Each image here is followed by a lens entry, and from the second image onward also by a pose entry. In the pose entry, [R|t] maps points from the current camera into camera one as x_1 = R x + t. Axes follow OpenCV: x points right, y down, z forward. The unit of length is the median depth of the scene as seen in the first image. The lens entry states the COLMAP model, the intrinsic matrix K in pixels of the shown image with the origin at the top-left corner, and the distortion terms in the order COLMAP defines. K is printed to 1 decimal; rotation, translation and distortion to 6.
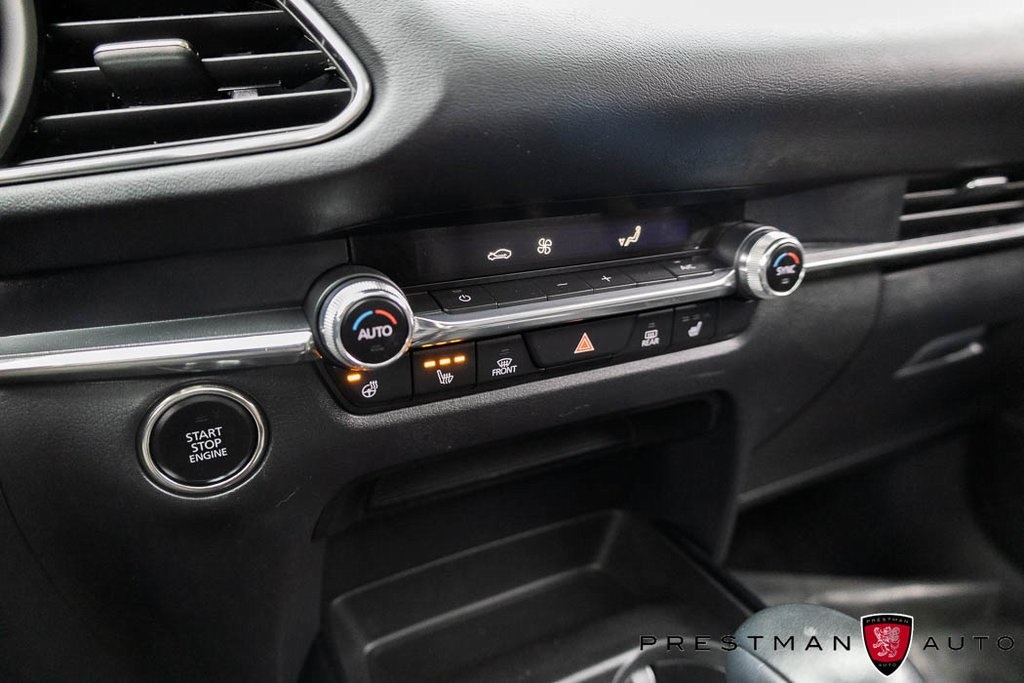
lens RADIAL K [[643.3, 0, 512.0], [0, 643.3, 341.5], [0, 0, 1]] dist [0.005284, 0.000560]
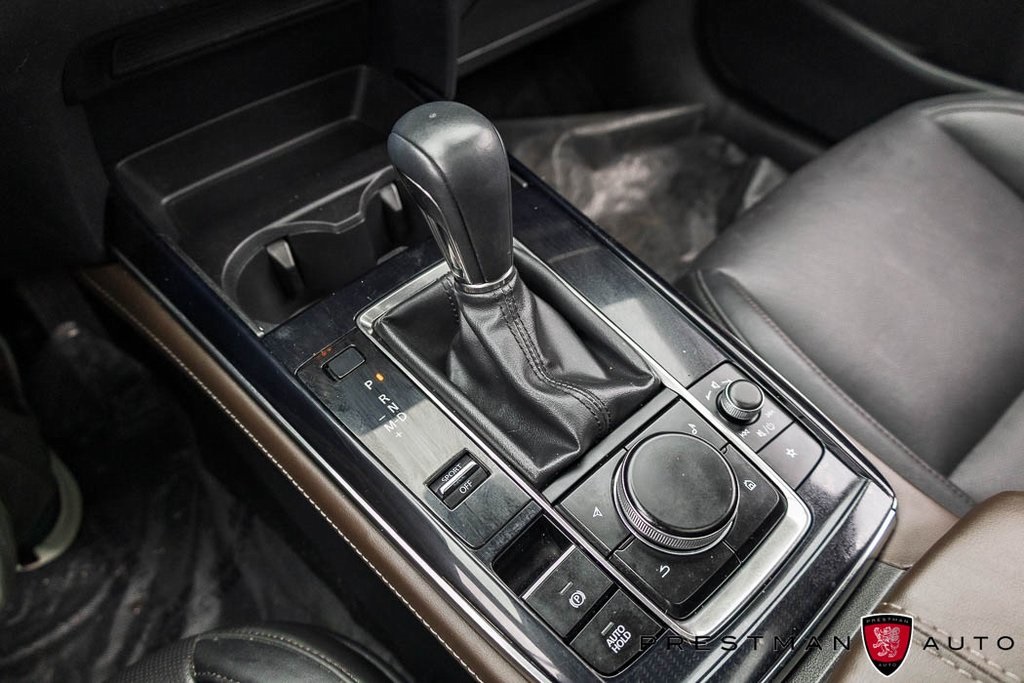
lens RADIAL K [[652.7, 0, 512.0], [0, 652.7, 341.5], [0, 0, 1]] dist [0.018694, 0.000568]
pose [[0.962798, -0.182678, 0.199119, 0.148609], [0.033181, 0.811219, 0.583800, -0.018437], [-0.268176, -0.555475, 0.787102, -0.395640]]
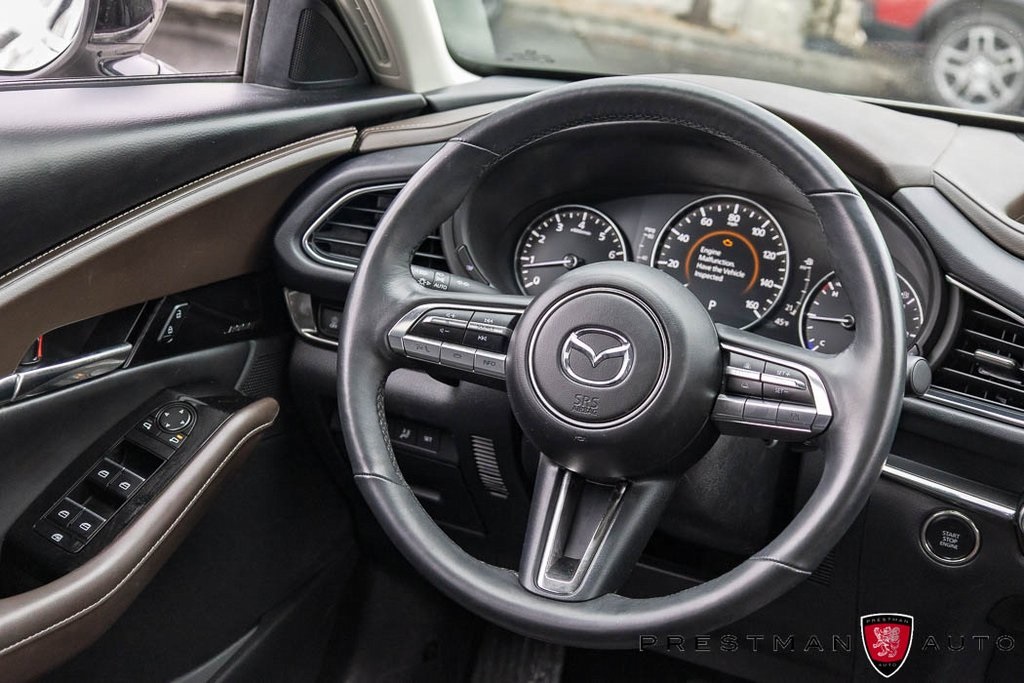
lens RADIAL K [[1542.5, 0, 512.0], [0, 1542.5, 341.5], [0, 0, 1]] dist [0.045395, -0.014728]
pose [[0.643521, 0.346693, -0.682411, 1.320566], [-0.336496, 0.928907, 0.154604, -0.536481], [0.687496, 0.130137, 0.714432, -2.652097]]
